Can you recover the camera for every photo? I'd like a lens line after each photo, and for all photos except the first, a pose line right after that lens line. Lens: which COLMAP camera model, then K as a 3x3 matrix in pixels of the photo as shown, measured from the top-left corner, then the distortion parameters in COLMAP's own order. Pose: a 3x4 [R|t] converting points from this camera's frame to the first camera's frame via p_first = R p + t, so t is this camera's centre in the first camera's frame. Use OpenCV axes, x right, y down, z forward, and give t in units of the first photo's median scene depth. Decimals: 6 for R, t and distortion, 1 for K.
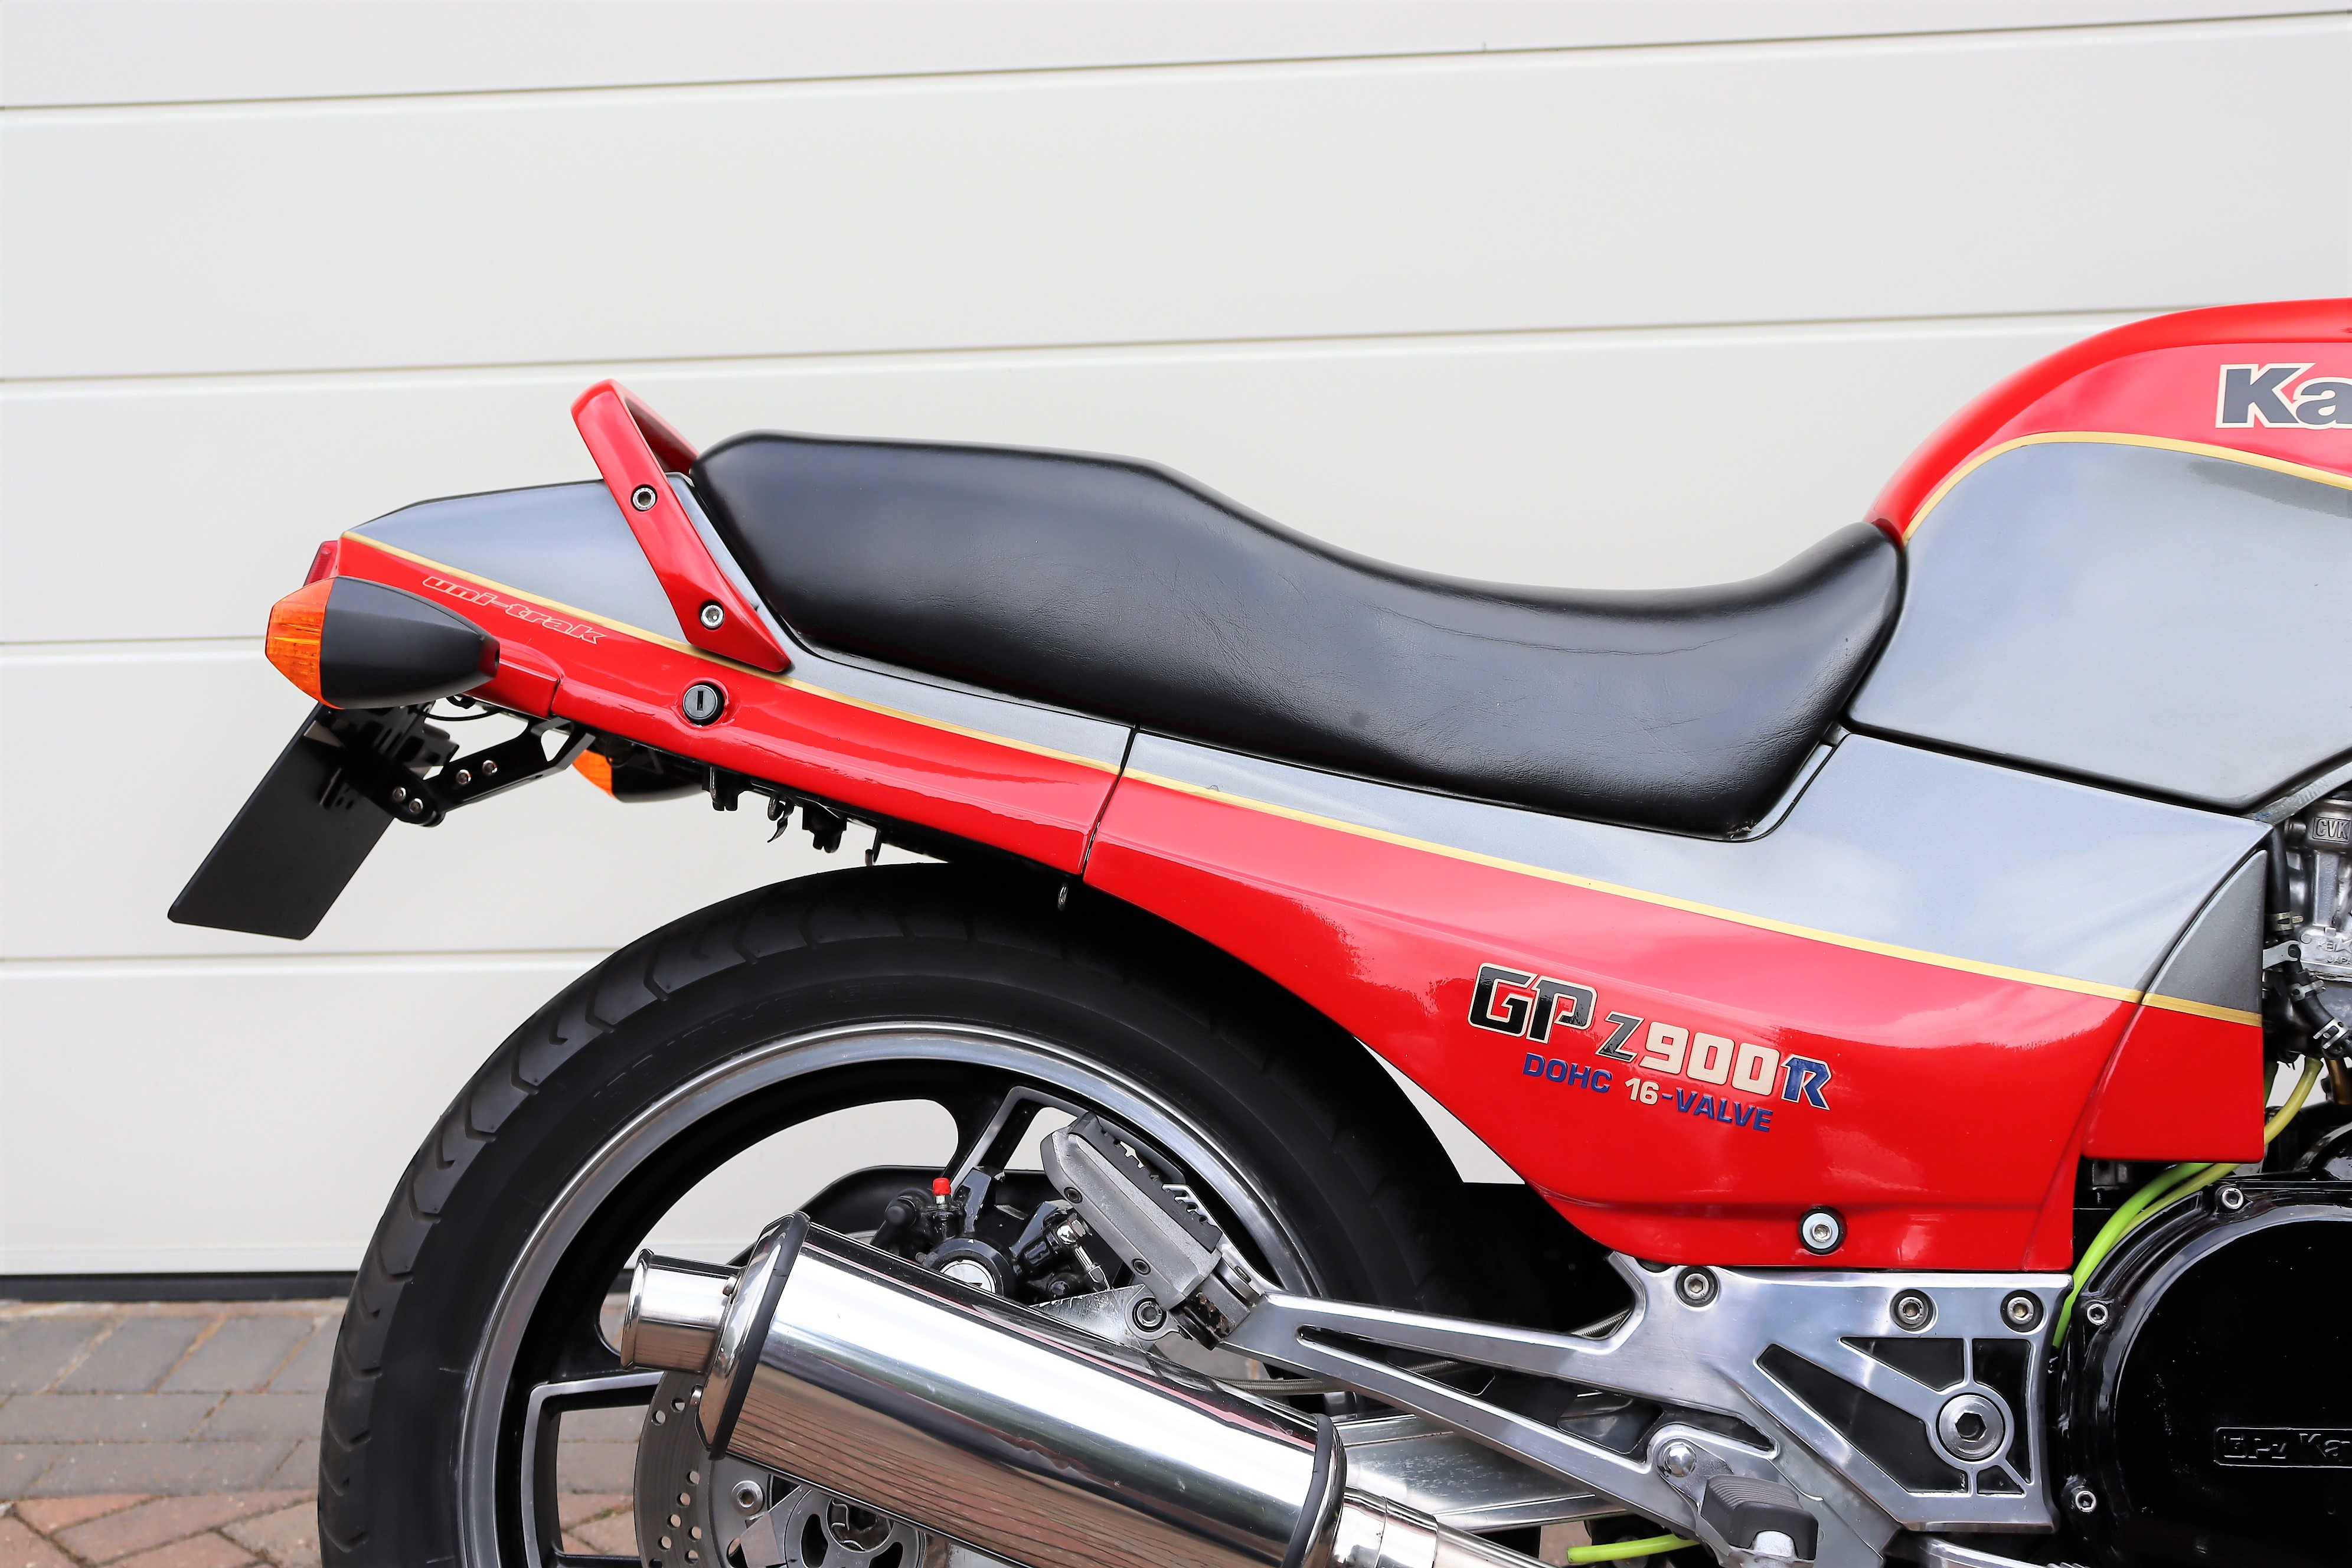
lens RADIAL K [[2875.3, 0, 1176.0], [0, 2875.3, 784.0], [0, 0, 1]] dist [0.001774, 0.094014]
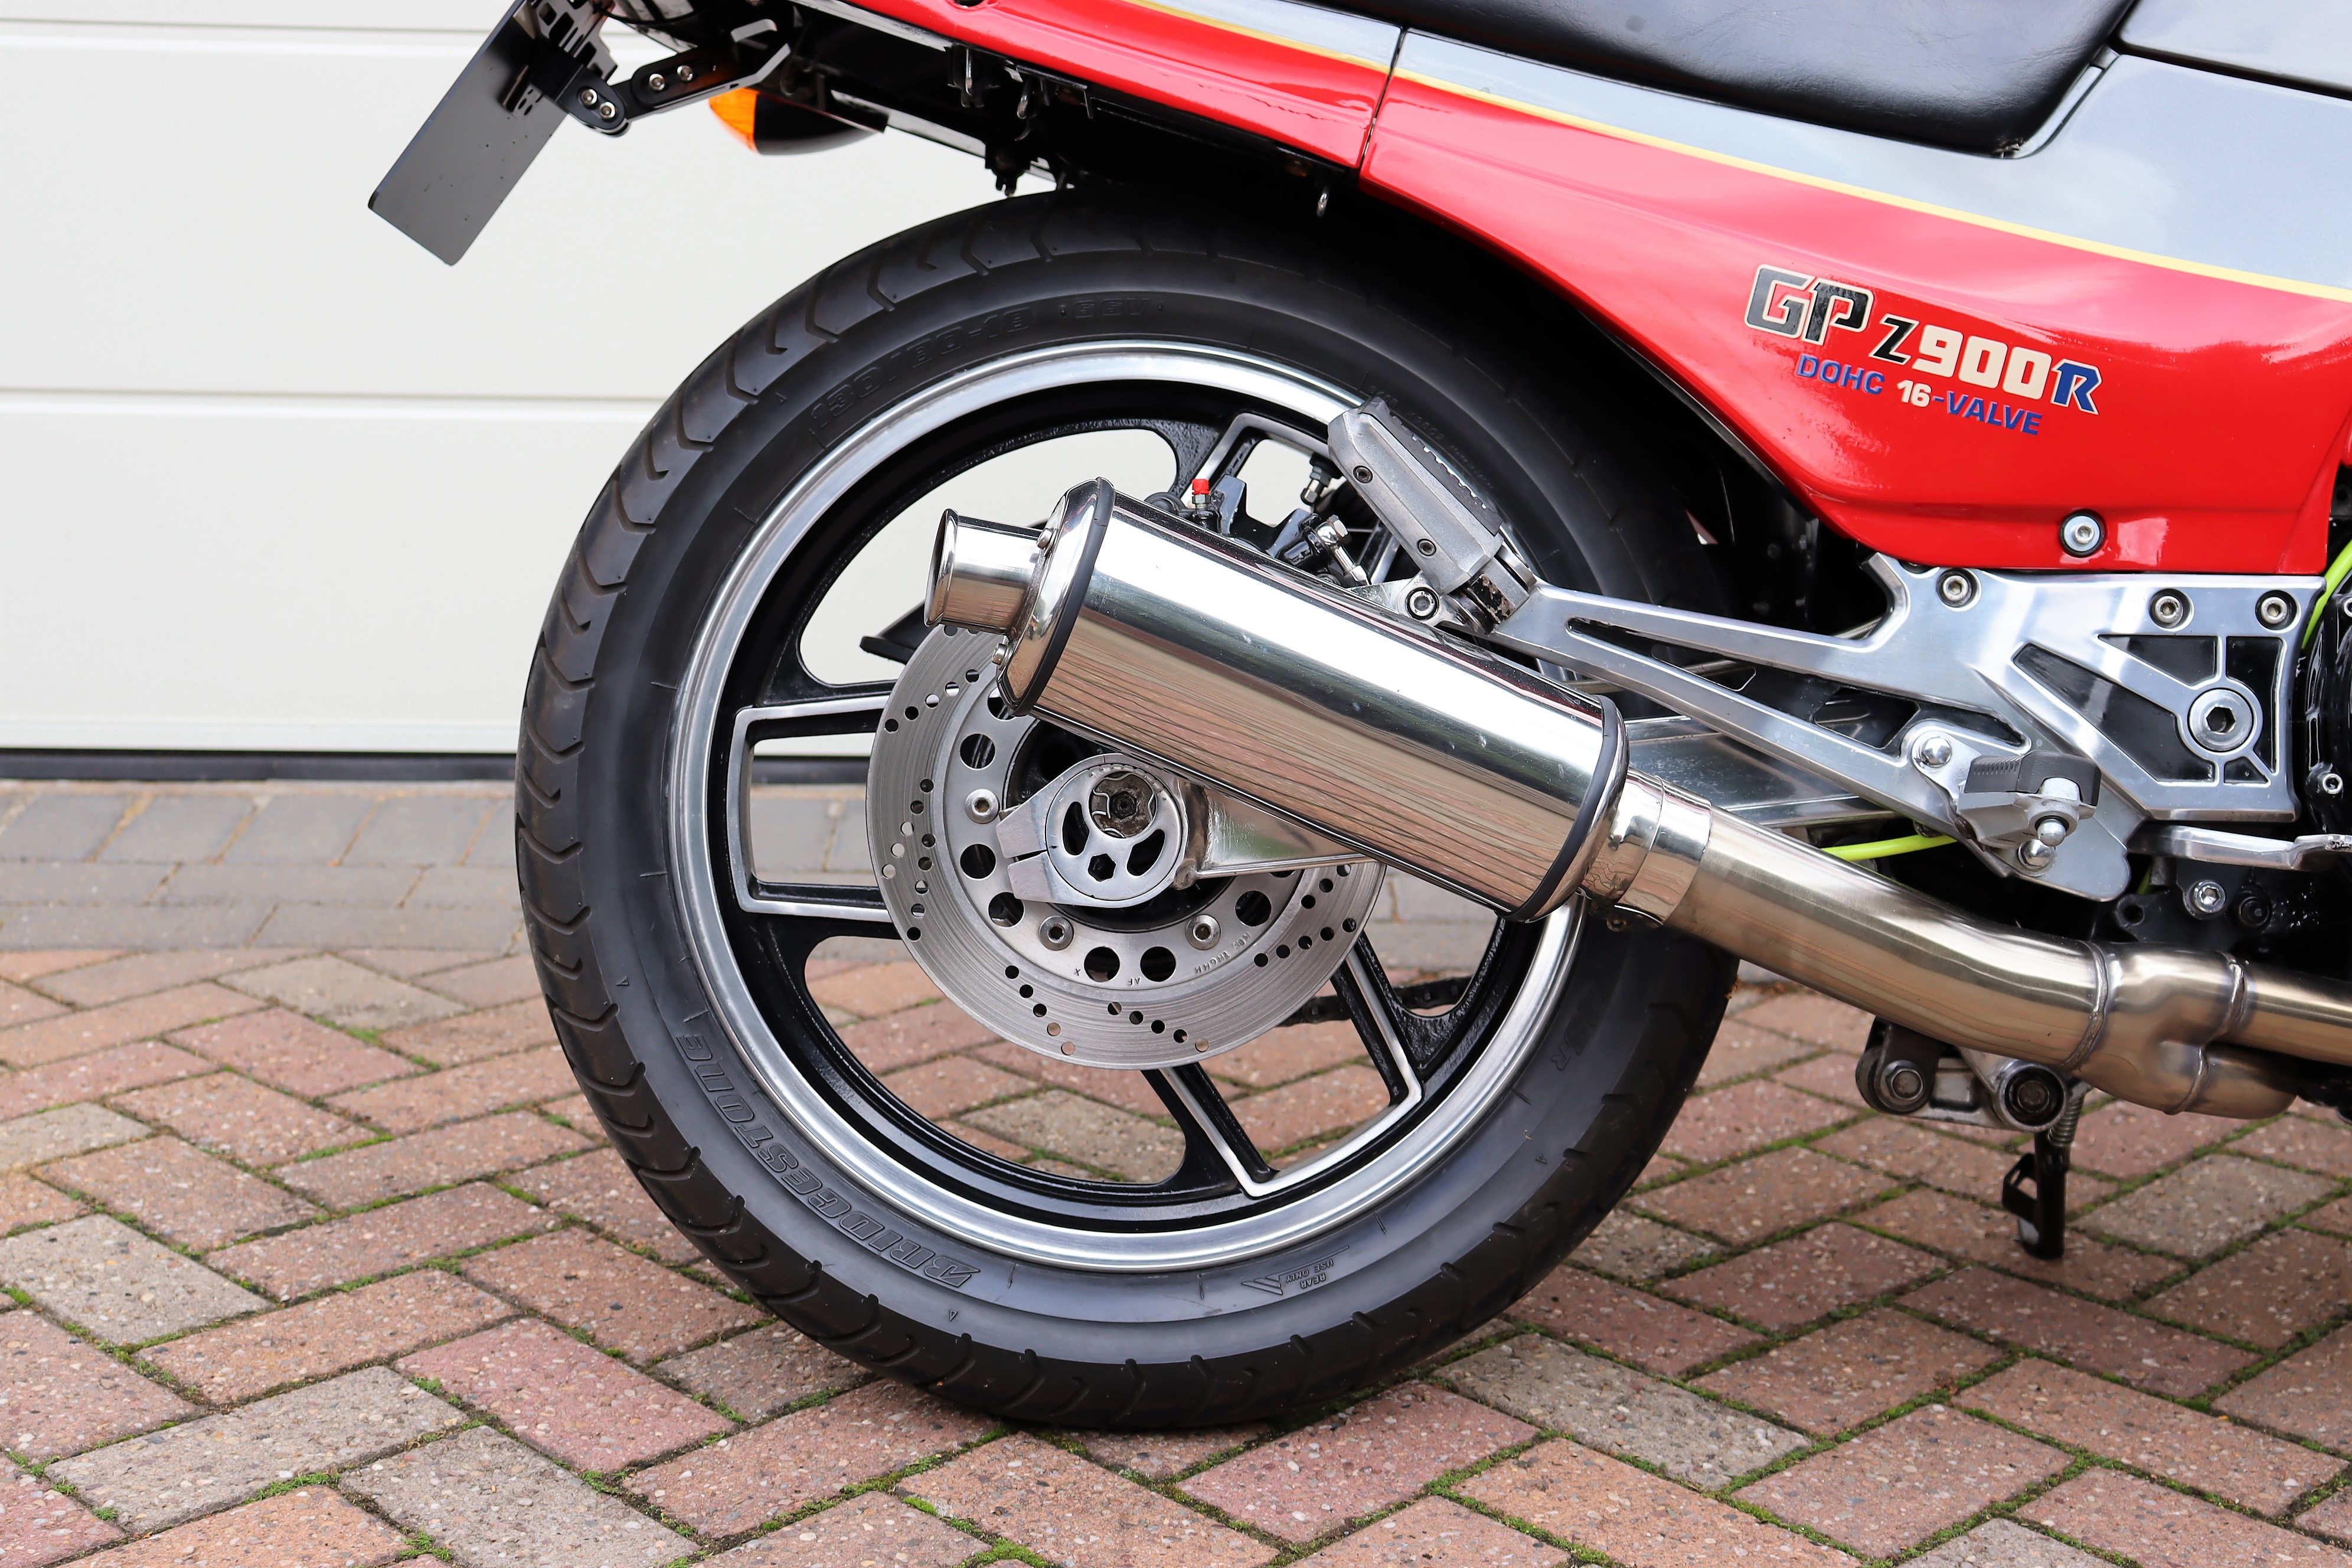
lens RADIAL K [[3447.1, 0, 1176.0], [0, 3447.1, 784.0], [0, 0, 1]] dist [0.088583, 0.083275]
pose [[0.996609, 0.021140, 0.079523, -0.182917], [-0.028785, 0.994941, 0.096251, 0.127505], [-0.077086, -0.098214, 0.992175, -0.196871]]
